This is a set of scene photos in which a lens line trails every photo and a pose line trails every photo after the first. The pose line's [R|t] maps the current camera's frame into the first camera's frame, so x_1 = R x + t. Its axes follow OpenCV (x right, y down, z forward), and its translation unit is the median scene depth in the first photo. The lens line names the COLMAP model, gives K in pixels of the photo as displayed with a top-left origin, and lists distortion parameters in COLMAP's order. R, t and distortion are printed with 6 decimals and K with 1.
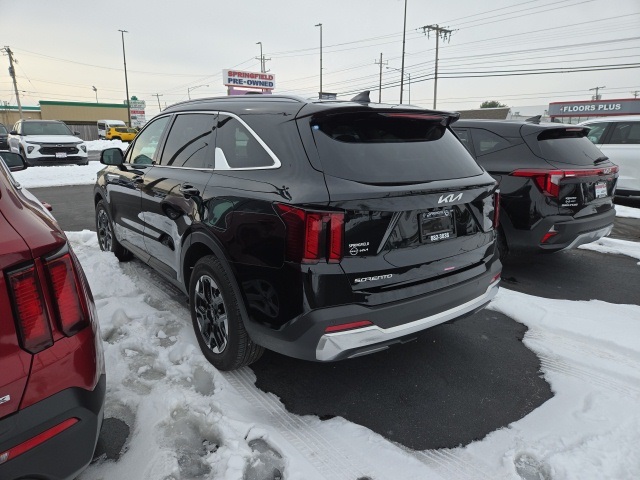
lens RADIAL K [[423.0, 0, 316.1], [0, 423.0, 238.7], [0, 0, 1]] dist [0.046927, -0.026362]
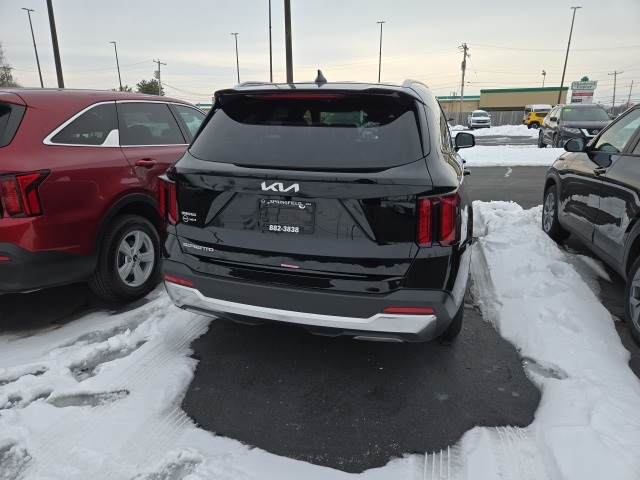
lens RADIAL K [[423.0, 0, 319.7], [0, 423.0, 234.6], [0, 0, 1]] dist [0.046927, -0.026362]
pose [[0.596828, 0.207257, -0.775139, 0.791737], [-0.188801, 0.975213, 0.115383, -0.084640], [0.779840, 0.077483, 0.621165, 0.370922]]
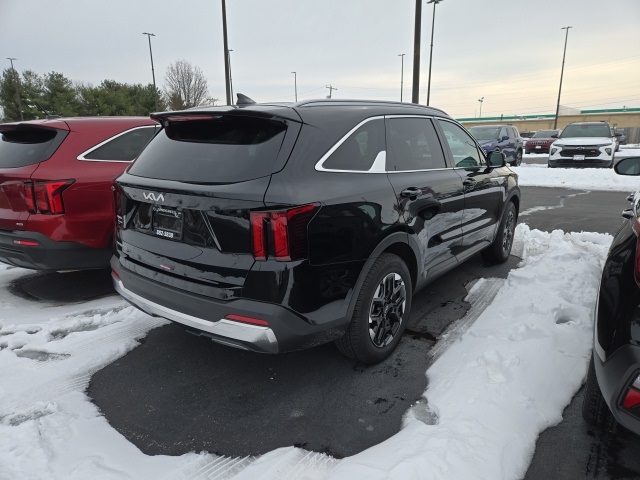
lens RADIAL K [[423.0, 0, 322.0], [0, 423.0, 246.4], [0, 0, 1]] dist [0.046927, -0.026362]
pose [[0.263982, 0.229230, -0.936892, 1.039379], [-0.218484, 0.960311, 0.173399, -0.181422], [0.939456, 0.158921, 0.303588, 0.791291]]
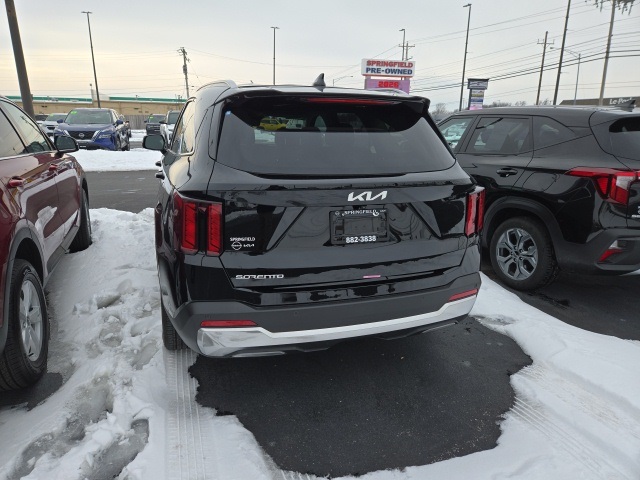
lens RADIAL K [[423.0, 0, 313.5], [0, 423.0, 236.3], [0, 0, 1]] dist [0.046927, -0.026362]
pose [[0.947180, 0.087957, -0.308404, 0.352781], [-0.082550, 0.996118, 0.030564, -0.022129], [0.309896, -0.003491, 0.950764, 0.101682]]
